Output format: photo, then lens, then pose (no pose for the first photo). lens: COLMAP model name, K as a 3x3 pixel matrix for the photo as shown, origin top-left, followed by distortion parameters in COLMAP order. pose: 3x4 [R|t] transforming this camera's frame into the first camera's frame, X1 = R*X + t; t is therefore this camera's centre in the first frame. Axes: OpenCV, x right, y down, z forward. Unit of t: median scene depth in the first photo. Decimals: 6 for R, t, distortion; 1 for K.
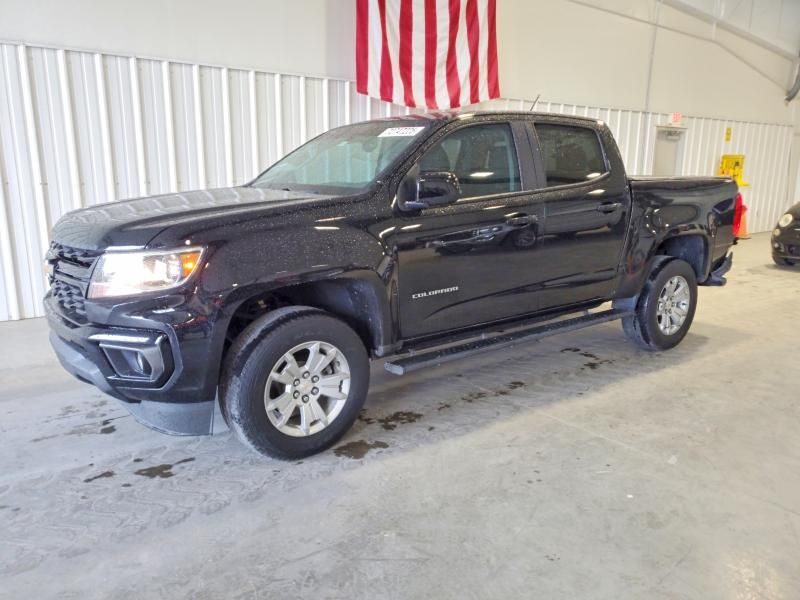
lens RADIAL K [[624.4, 0, 406.4], [0, 624.4, 304.2], [0, 0, 1]] dist [0.006598, 0.001806]
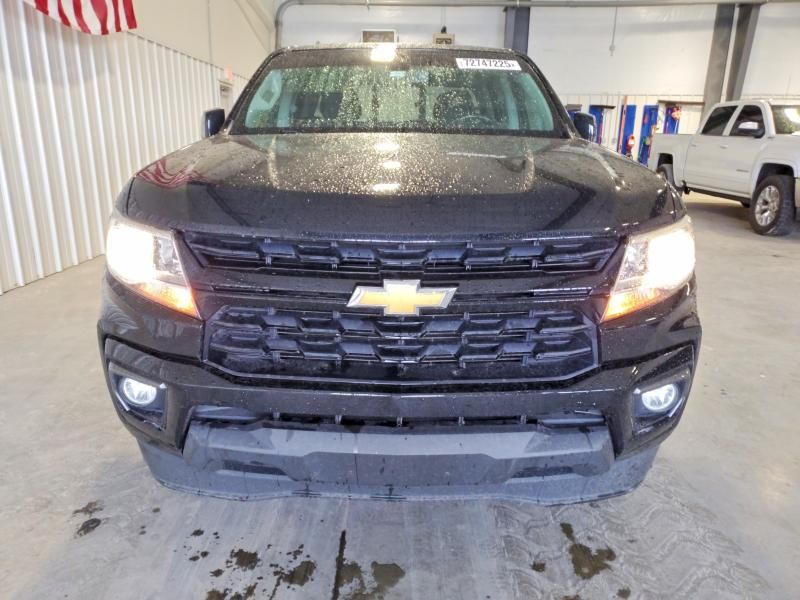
lens RADIAL K [[624.4, 0, 406.4], [0, 624.4, 304.2], [0, 0, 1]] dist [0.006598, 0.001806]
pose [[0.595244, -0.200516, 0.778124, -0.895939], [0.152275, 0.978966, 0.135785, -0.112877], [-0.788984, 0.037664, 0.613258, 0.663762]]
